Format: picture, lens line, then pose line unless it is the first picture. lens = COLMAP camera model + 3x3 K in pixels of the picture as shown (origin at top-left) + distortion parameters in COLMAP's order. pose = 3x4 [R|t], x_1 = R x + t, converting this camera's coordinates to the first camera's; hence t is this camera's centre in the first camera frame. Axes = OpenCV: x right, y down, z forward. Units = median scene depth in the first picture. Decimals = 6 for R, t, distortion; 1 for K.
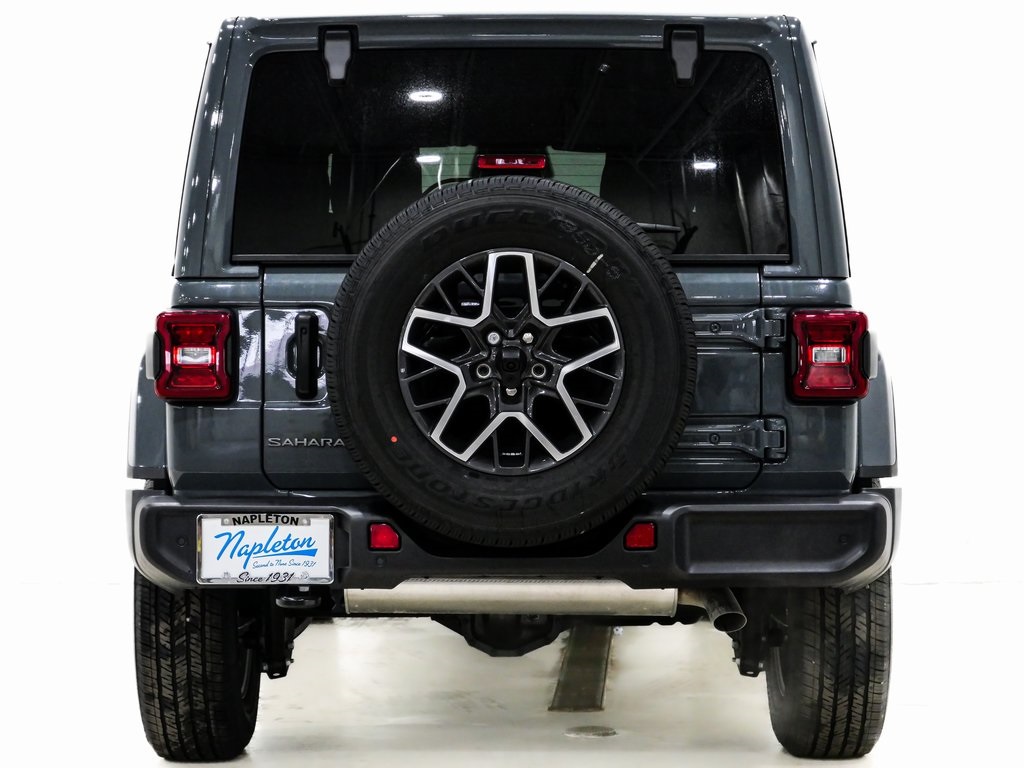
lens RADIAL K [[2435.2, 0, 521.5], [0, 2435.2, 392.5], [0, 0, 1]] dist [0.135779, 0.000000]
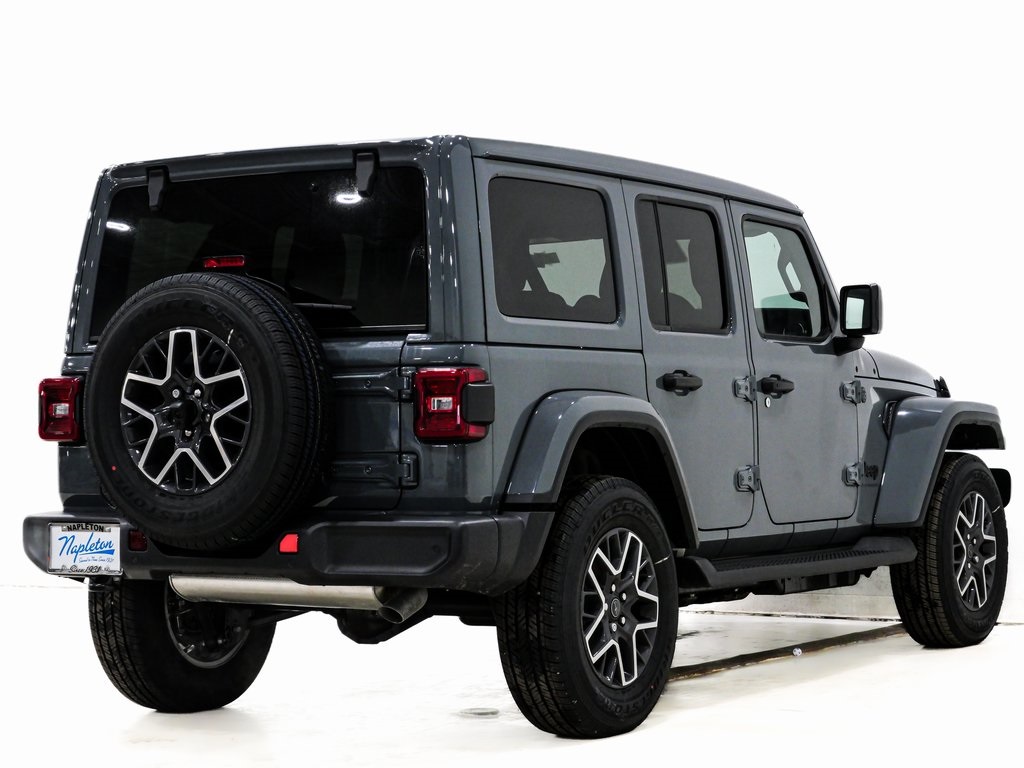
lens RADIAL K [[2435.2, 0, 504.2], [0, 2435.2, 375.2], [0, 0, 1]] dist [0.135779, 0.000000]
pose [[0.846716, -0.017643, -0.531753, 0.833215], [-0.001414, 0.999372, -0.035410, 0.014733], [0.532043, 0.030734, 0.846159, -0.048223]]
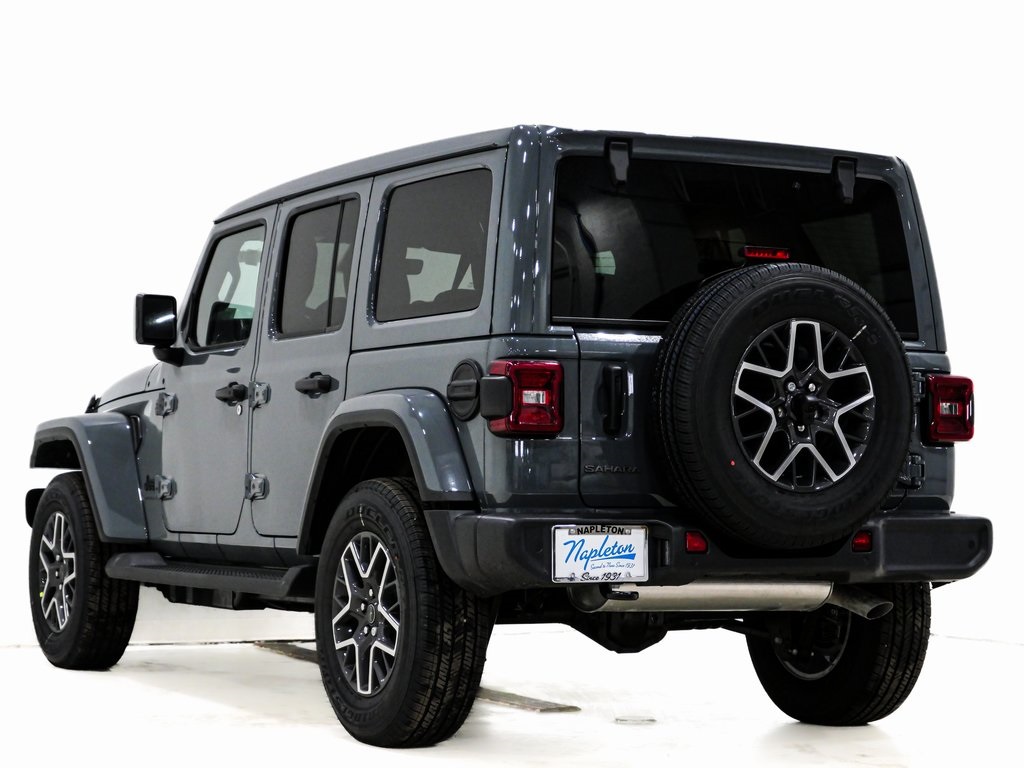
lens RADIAL K [[2435.2, 0, 506.4], [0, 2435.2, 387.3], [0, 0, 1]] dist [0.135779, 0.000000]
pose [[0.882968, 0.026967, 0.468657, -0.729147], [0.000668, 0.998275, -0.058700, 0.052397], [-0.469432, 0.052143, 0.881428, -0.073067]]
